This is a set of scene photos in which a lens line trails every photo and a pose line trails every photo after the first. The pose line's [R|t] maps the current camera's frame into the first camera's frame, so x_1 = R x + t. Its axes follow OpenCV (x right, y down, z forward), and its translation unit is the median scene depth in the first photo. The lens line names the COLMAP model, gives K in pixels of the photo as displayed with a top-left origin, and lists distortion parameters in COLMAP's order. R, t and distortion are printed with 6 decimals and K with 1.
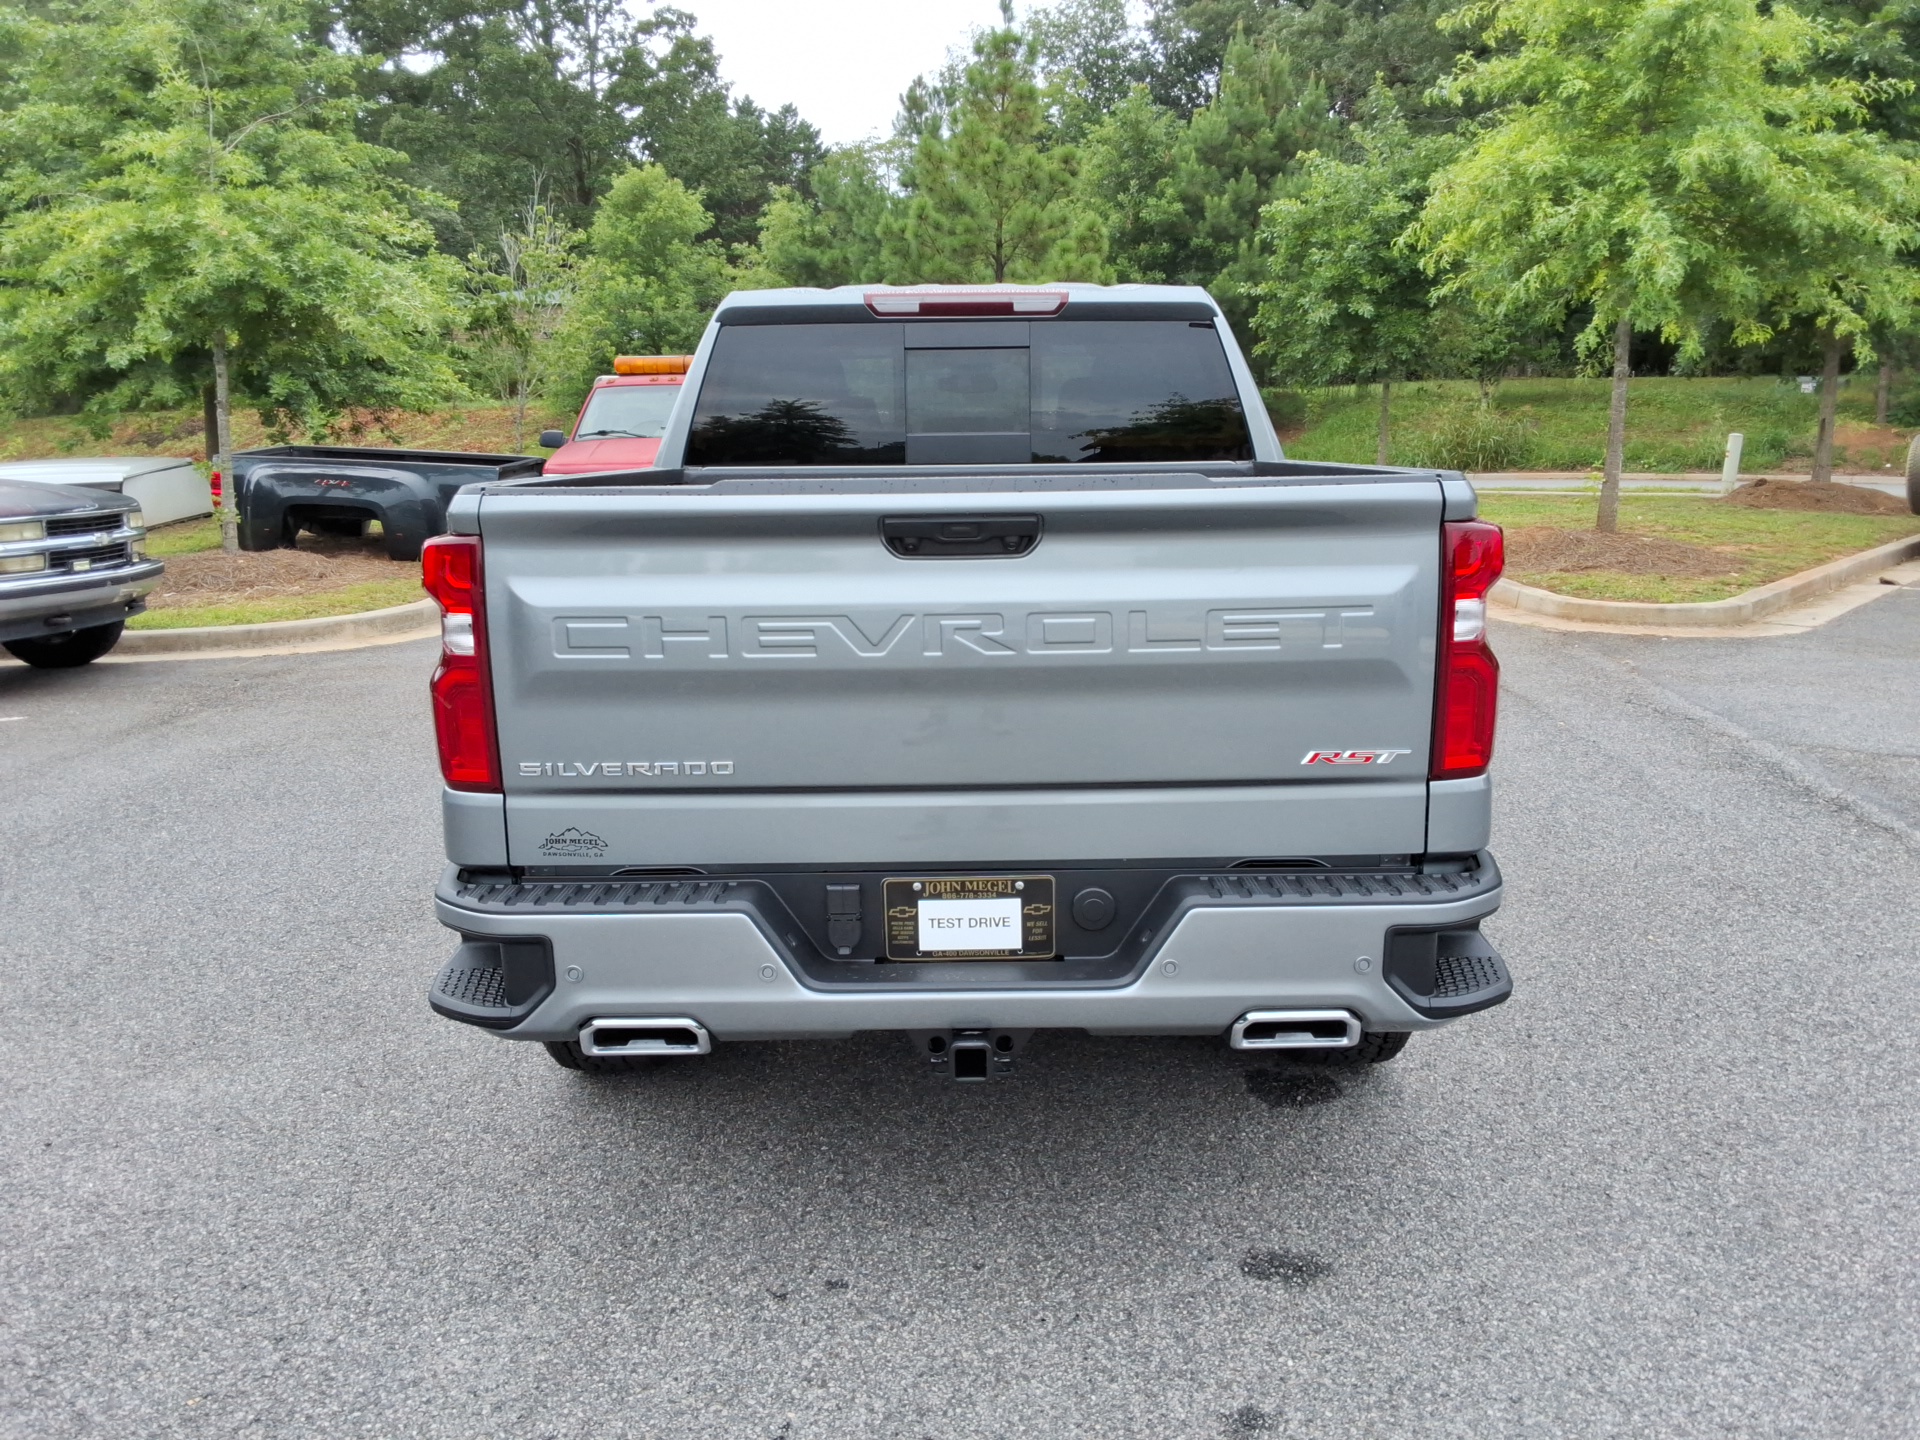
lens RADIAL K [[1541.3, 0, 975.7], [0, 1541.3, 711.7], [0, 0, 1]] dist [0.113453, -0.185398]
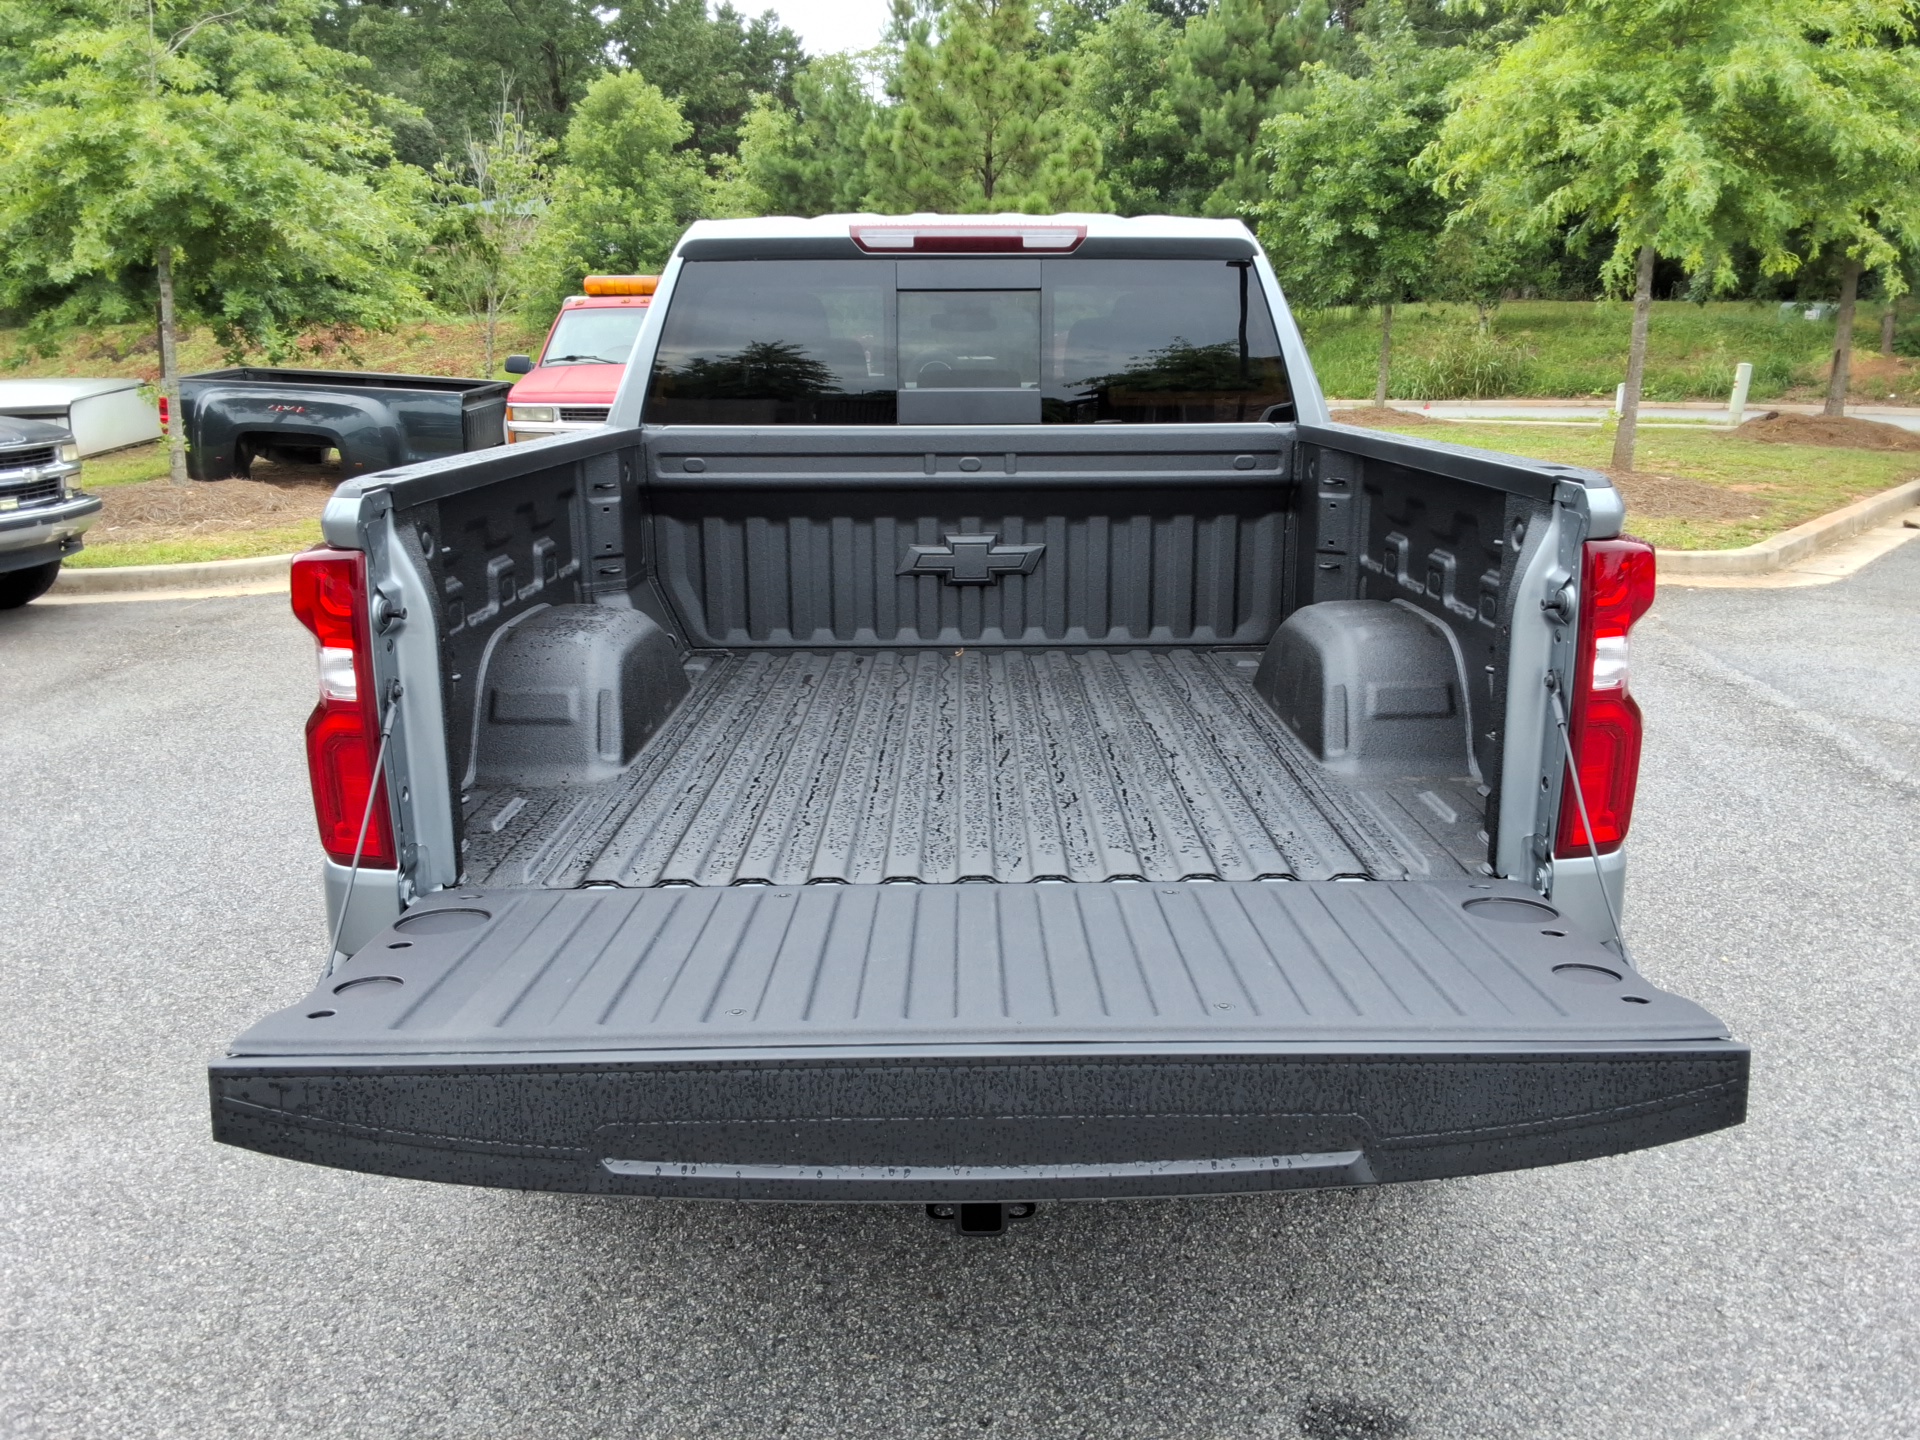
lens RADIAL K [[1543.0, 0, 972.4], [0, 1543.0, 705.5], [0, 0, 1]] dist [0.094632, -0.149083]
pose [[0.999940, 0.005728, 0.009290, -0.003490], [-0.006162, 0.998857, 0.047395, -0.015357], [-0.009008, -0.047449, 0.998833, 0.043250]]
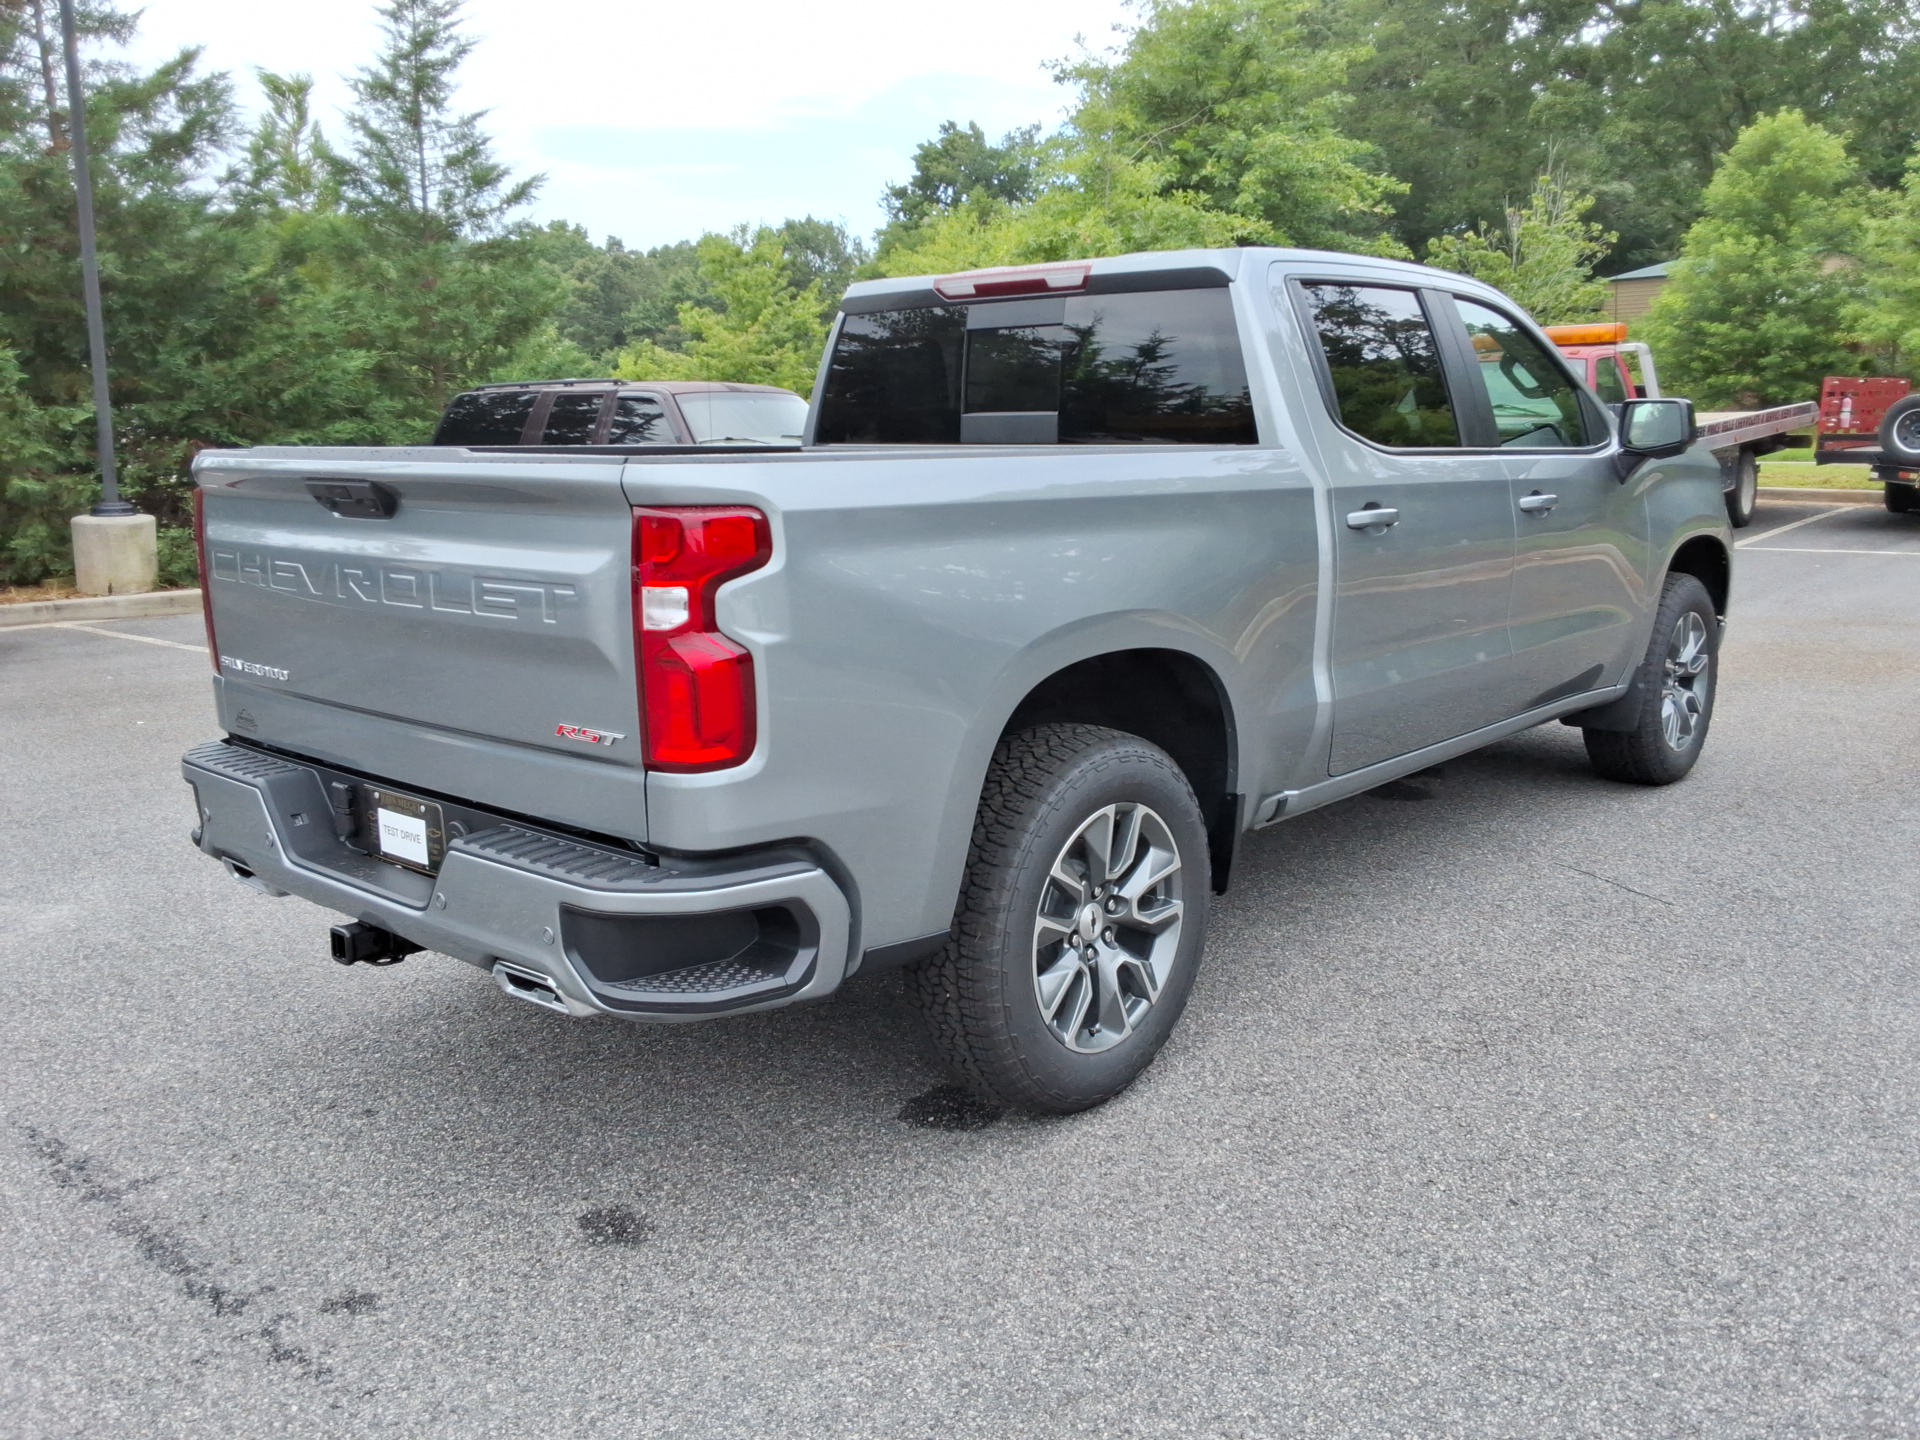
lens RADIAL K [[1541.3, 0, 975.7], [0, 1541.3, 711.7], [0, 0, 1]] dist [0.113453, -0.185398]
pose [[0.748062, 0.124328, -0.651879, 0.235123], [-0.115695, 0.991684, 0.056371, -0.015481], [0.653466, 0.033250, 0.756225, 0.085991]]
